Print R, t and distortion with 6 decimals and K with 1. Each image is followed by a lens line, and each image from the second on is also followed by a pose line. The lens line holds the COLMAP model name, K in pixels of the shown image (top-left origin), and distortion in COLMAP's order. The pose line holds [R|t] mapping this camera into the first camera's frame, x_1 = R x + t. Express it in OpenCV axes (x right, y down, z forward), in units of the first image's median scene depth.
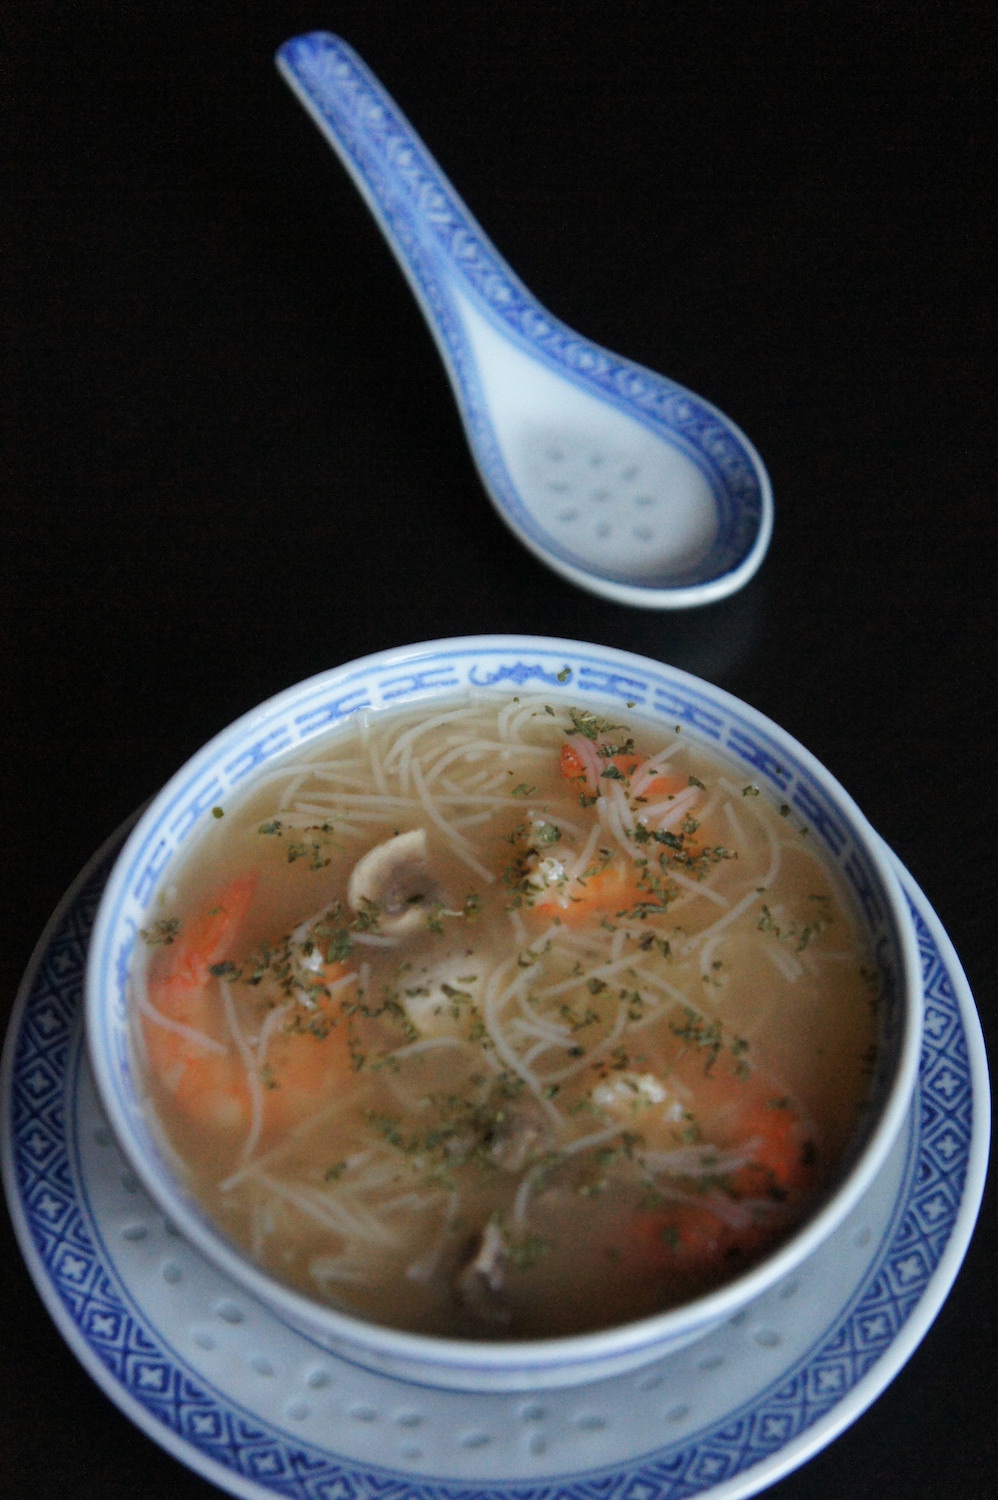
lens RADIAL K [[2702.2, 0, 497.3], [0, 2702.2, 750.3], [0, 0, 1]] dist [0.218074, 0.000000]
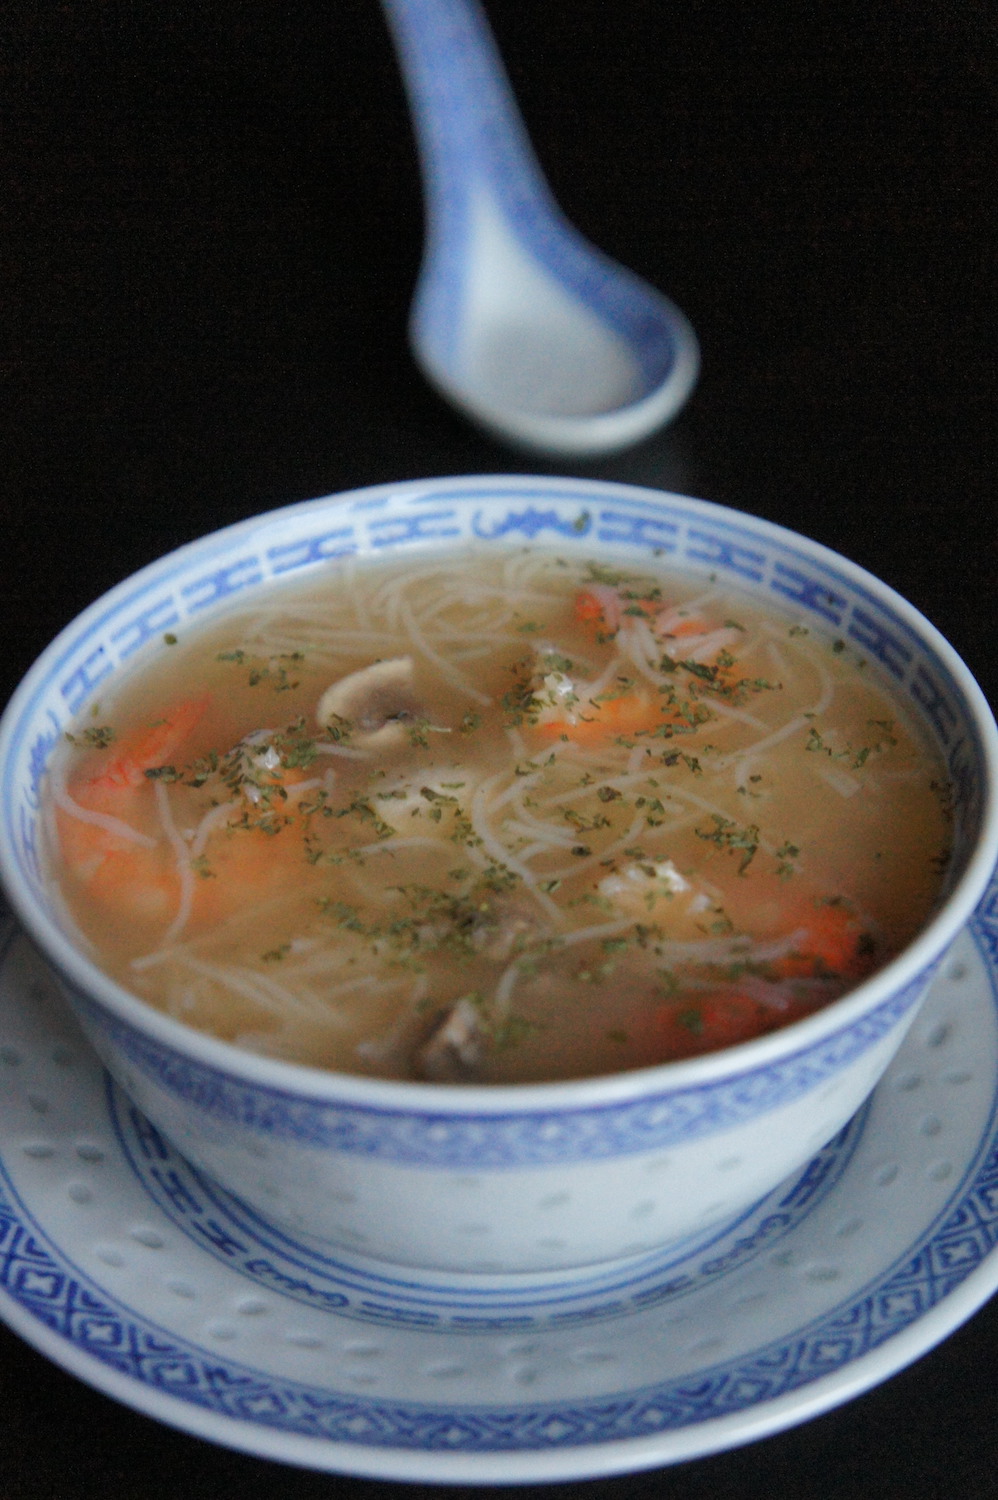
lens RADIAL K [[2702.2, 0, 500.6], [0, 2702.2, 749.7], [0, 0, 1]] dist [0.218074, 0.000000]
pose [[0.999193, 0.017182, -0.036316, 0.032927], [-0.027258, 0.953978, -0.298634, 0.316602], [0.029514, 0.299382, 0.953677, 0.205974]]
